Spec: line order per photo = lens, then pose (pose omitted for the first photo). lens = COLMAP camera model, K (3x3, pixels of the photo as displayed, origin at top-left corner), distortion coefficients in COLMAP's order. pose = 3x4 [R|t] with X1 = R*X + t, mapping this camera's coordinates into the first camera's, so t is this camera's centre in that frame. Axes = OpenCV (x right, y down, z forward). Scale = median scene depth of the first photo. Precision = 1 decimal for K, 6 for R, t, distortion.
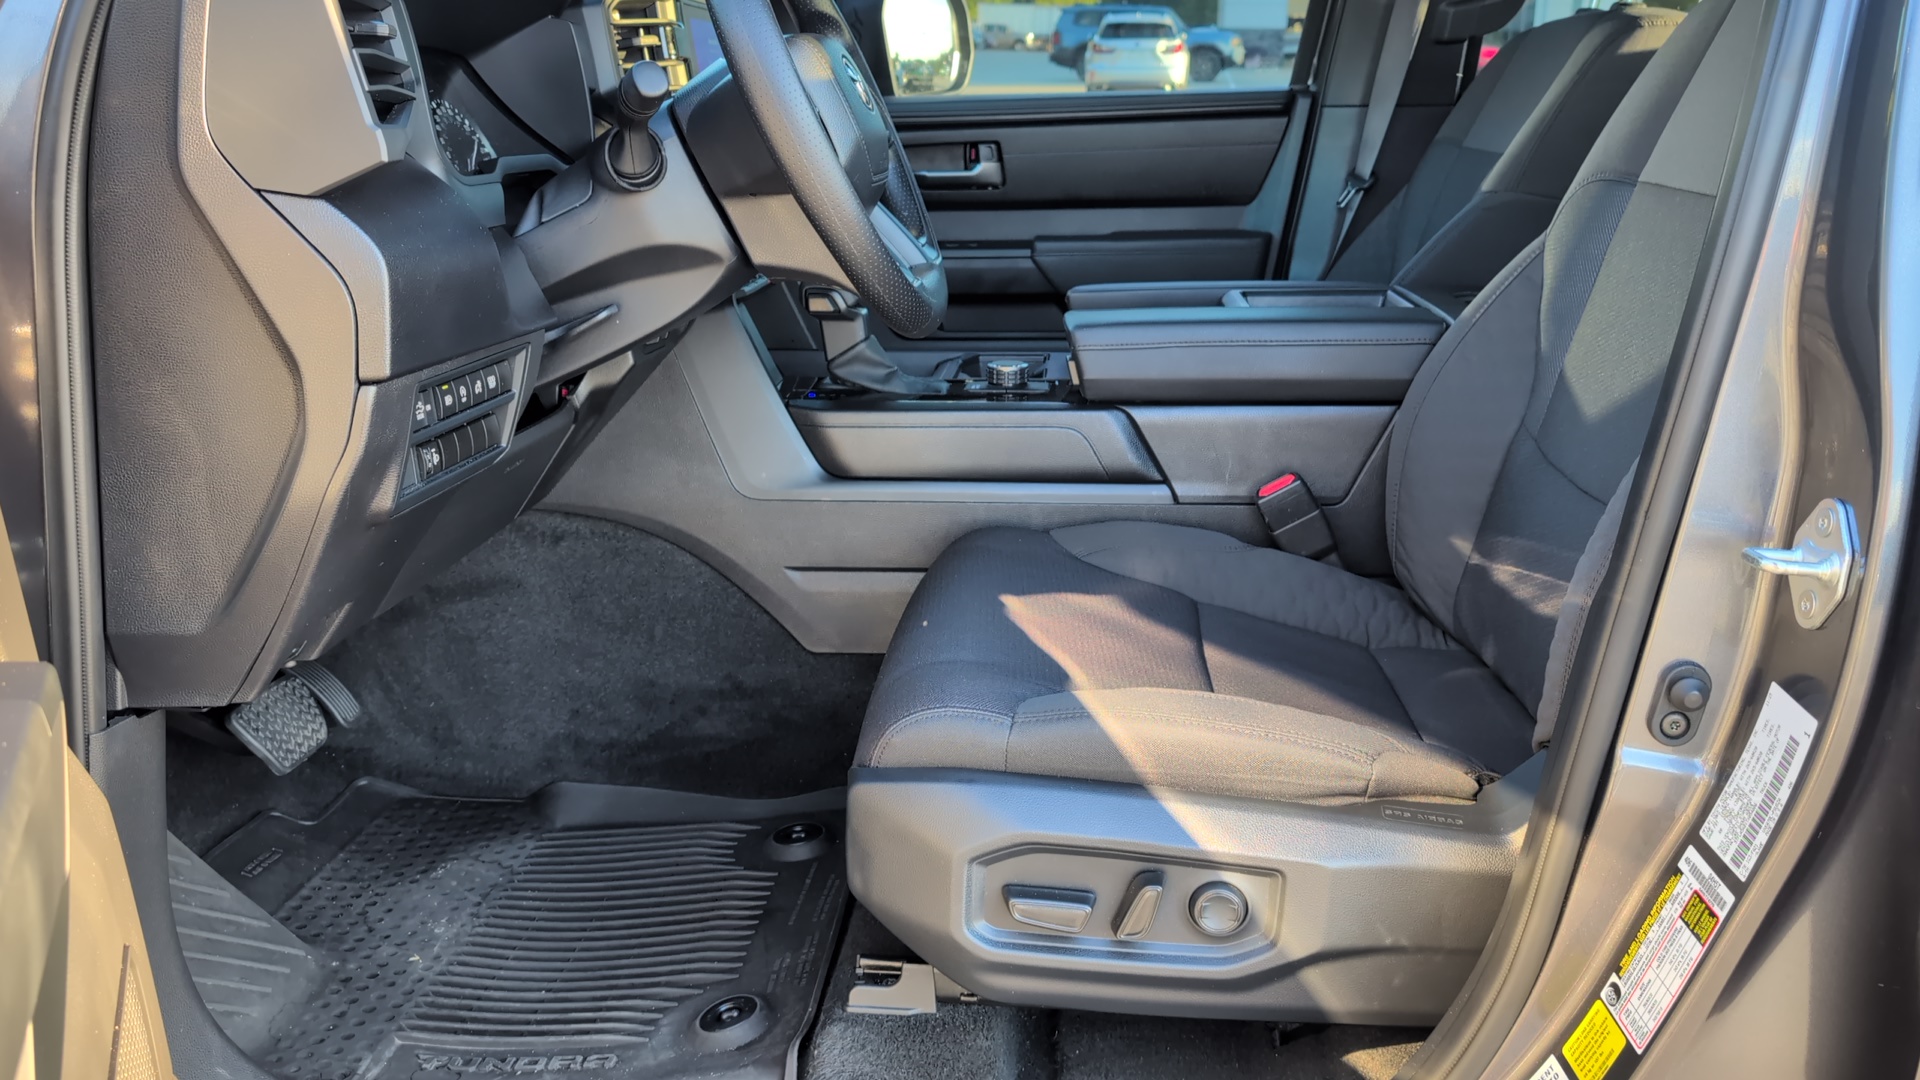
lens RADIAL K [[1614.5, 0, 958.1], [0, 1614.5, 541.8], [0, 0, 1]] dist [0.030000, -0.026662]
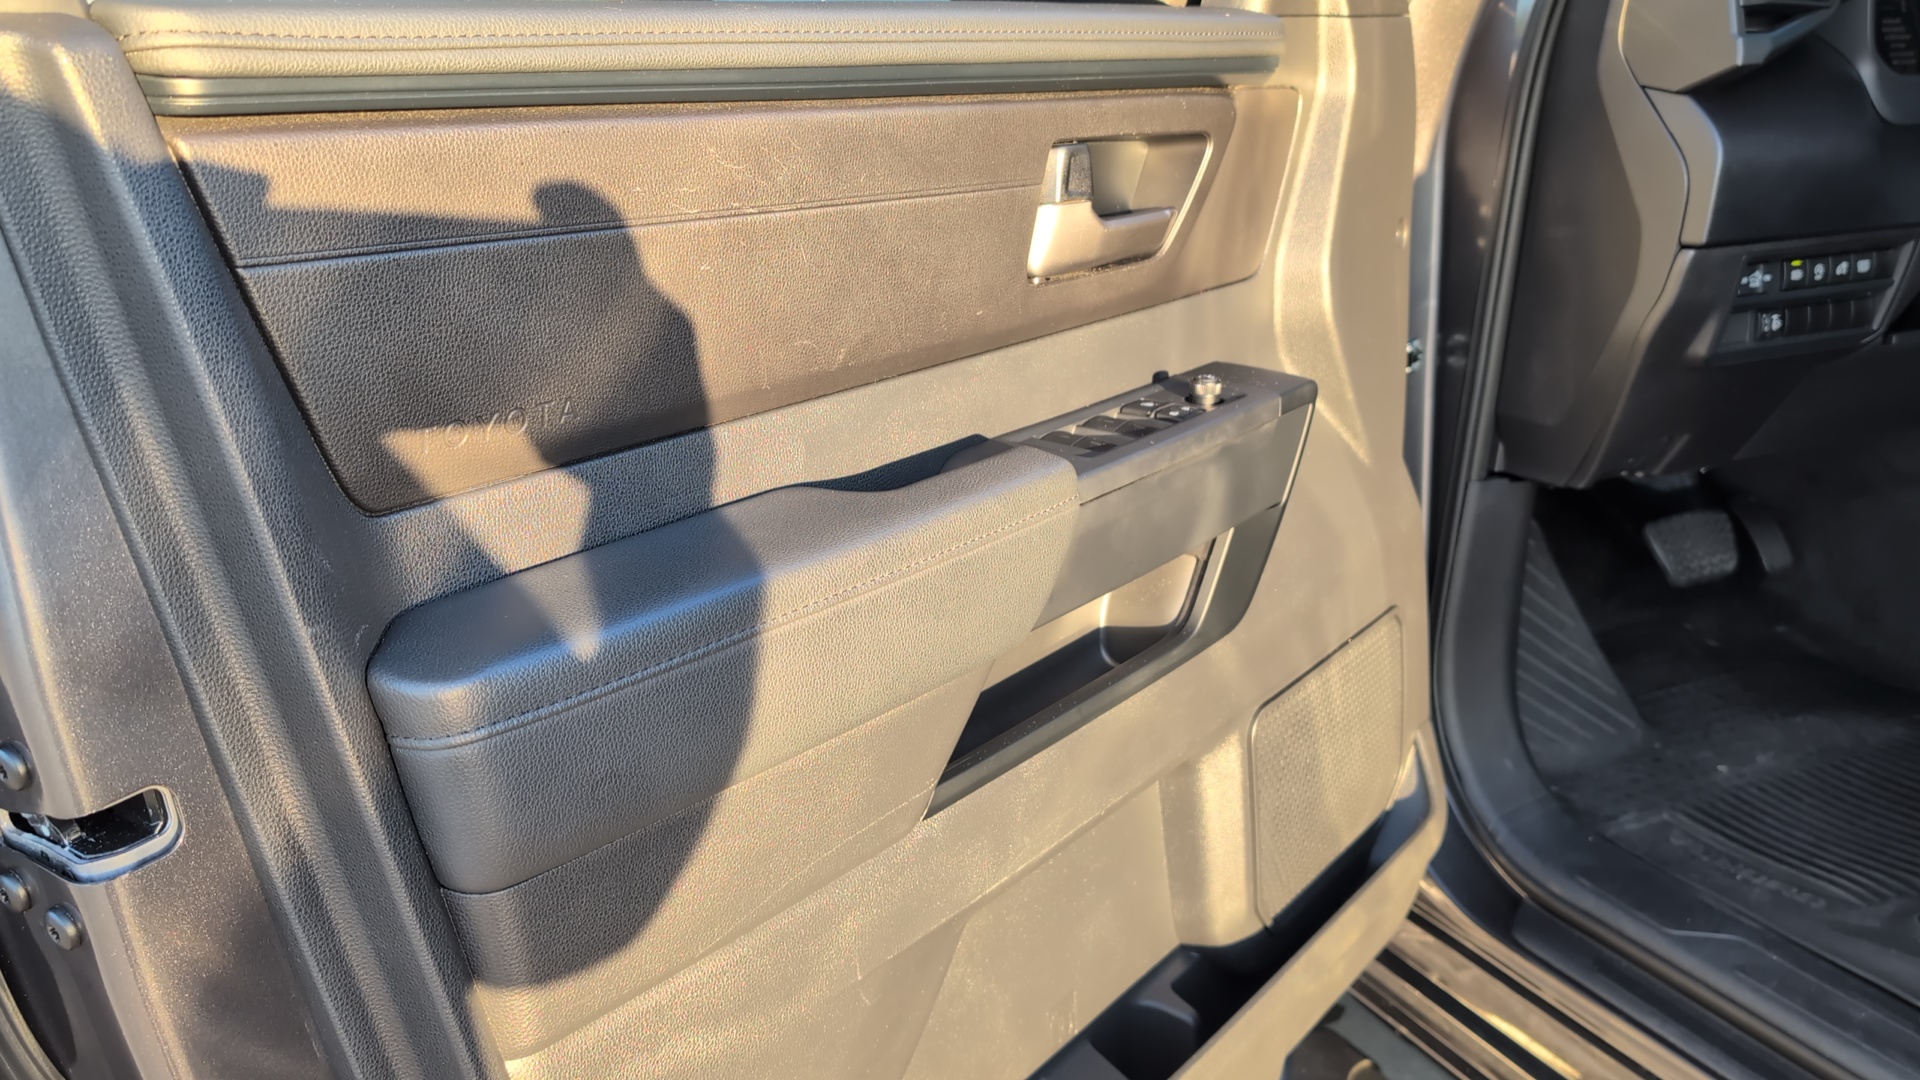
lens RADIAL K [[1614.5, 0, 965.8], [0, 1614.5, 541.4], [0, 0, 1]] dist [0.030000, -0.026662]
pose [[0.507047, 0.258193, -0.822338, 0.379918], [-0.198785, 0.963388, 0.179910, 0.004196], [0.838682, 0.072246, 0.539808, -0.098524]]
